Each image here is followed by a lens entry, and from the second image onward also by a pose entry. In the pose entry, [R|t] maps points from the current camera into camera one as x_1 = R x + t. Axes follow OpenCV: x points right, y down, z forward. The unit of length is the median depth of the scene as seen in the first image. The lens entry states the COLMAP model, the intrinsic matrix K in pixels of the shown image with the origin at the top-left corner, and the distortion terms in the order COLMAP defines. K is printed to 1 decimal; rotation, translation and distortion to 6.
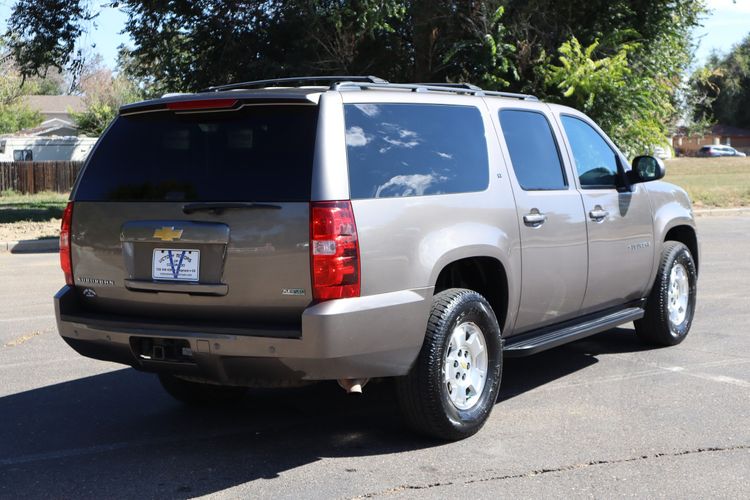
lens RADIAL K [[1358.4, 0, 397.8], [0, 1358.4, 249.5], [0, 0, 1]] dist [-0.061085, -0.072028]
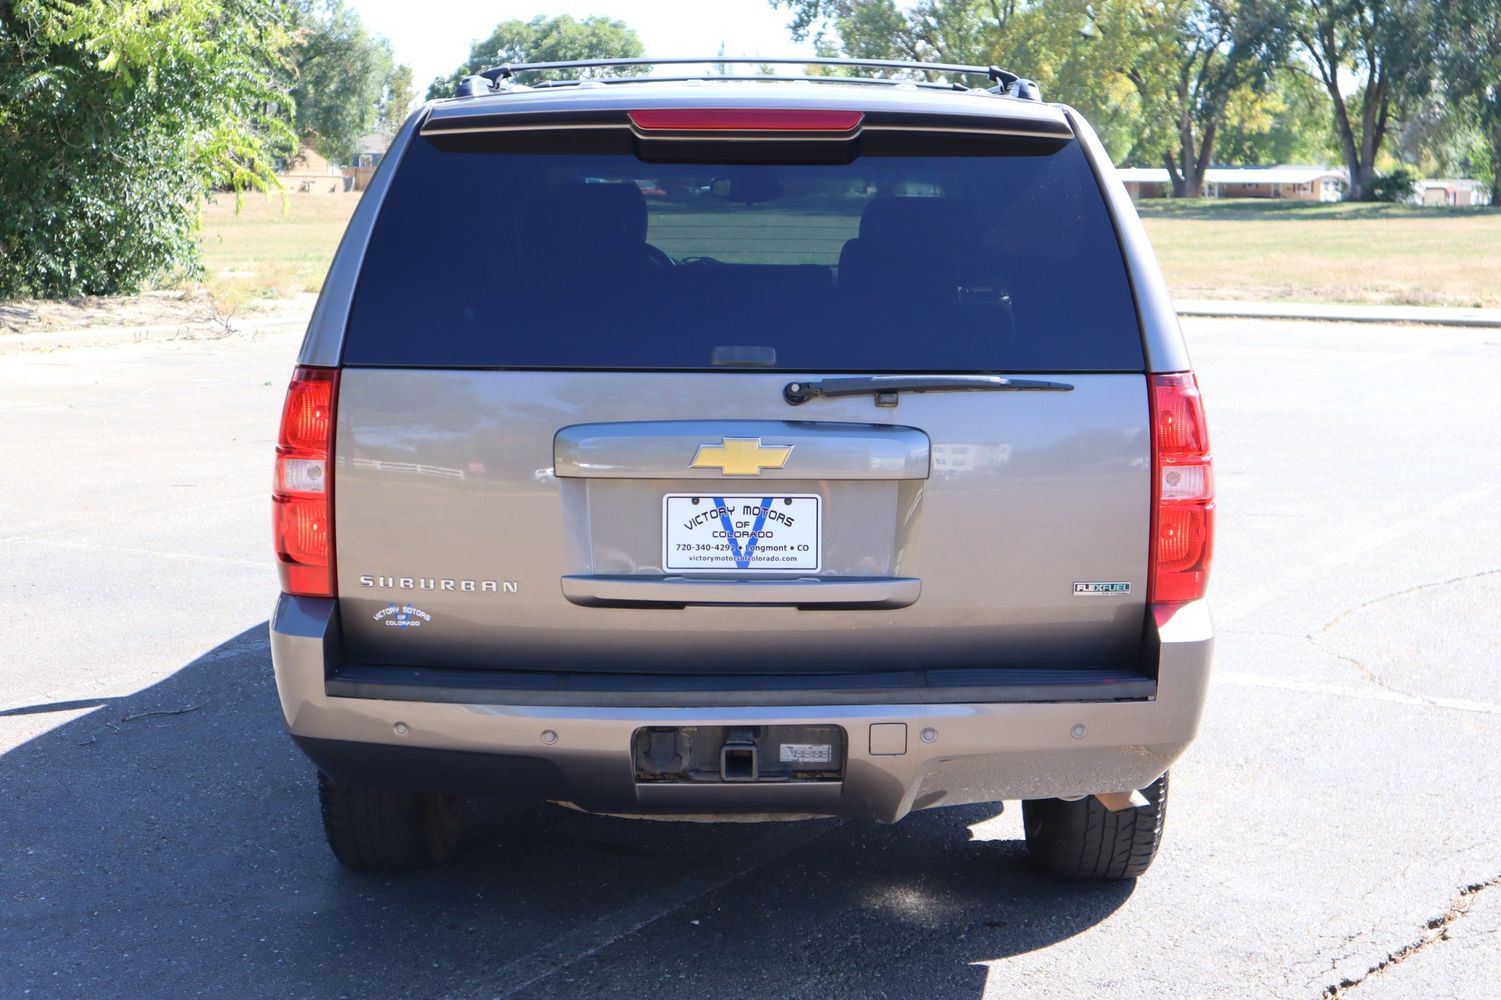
lens RADIAL K [[2718.6, 0, 796.1], [0, 2718.6, 498.9], [0, 0, 1]] dist [-0.061085, -0.072028]
pose [[0.791183, -0.041536, 0.610167, -0.628732], [0.011984, 0.998552, 0.052435, -0.039537], [-0.611462, -0.034173, 0.790536, 0.375345]]
